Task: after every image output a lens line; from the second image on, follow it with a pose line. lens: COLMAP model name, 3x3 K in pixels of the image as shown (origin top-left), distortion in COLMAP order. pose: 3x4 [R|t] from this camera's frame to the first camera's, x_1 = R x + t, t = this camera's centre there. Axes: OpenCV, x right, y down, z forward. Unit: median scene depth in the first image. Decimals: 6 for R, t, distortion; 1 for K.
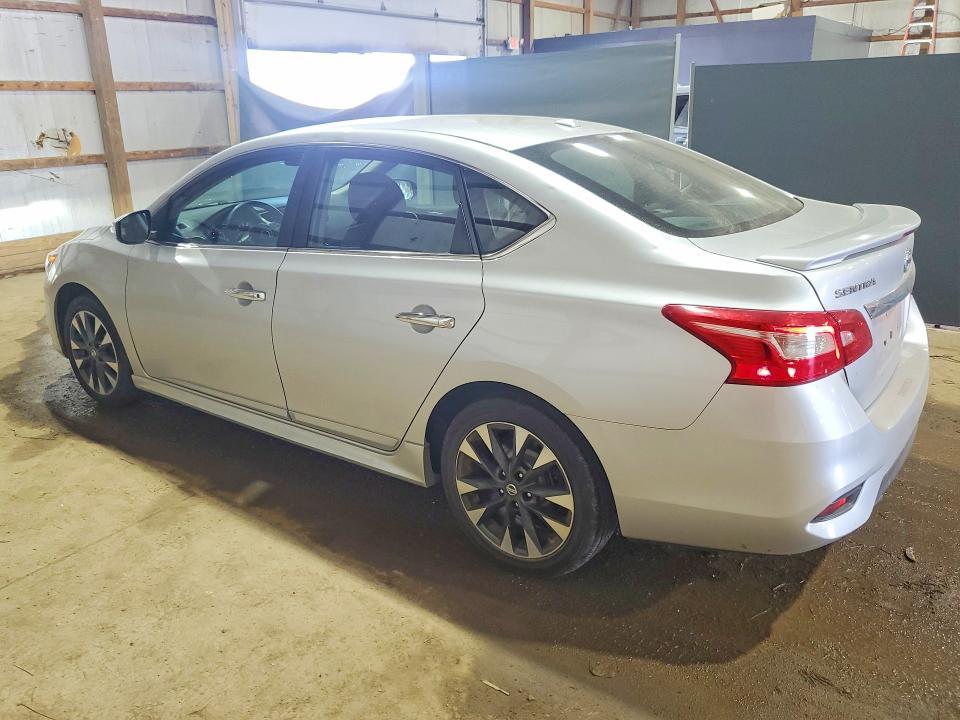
lens RADIAL K [[791.0, 0, 480.0], [0, 791.0, 360.0], [0, 0, 1]] dist [0.069321, 0.000554]
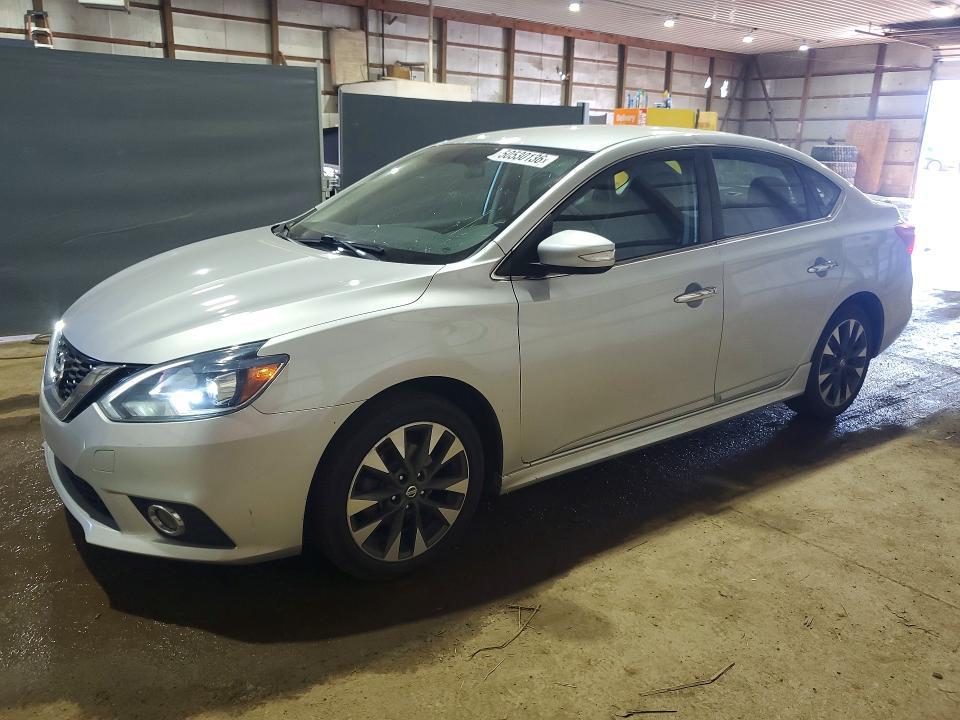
lens RADIAL K [[739.4, 0, 480.0], [0, 739.4, 360.0], [0, 0, 1]] dist [0.014383, 0.003529]
pose [[0.254544, -0.248030, 0.934713, -1.213981], [0.271150, 0.946084, 0.177207, -0.238467], [-0.928270, 0.208341, 0.308073, 0.954253]]
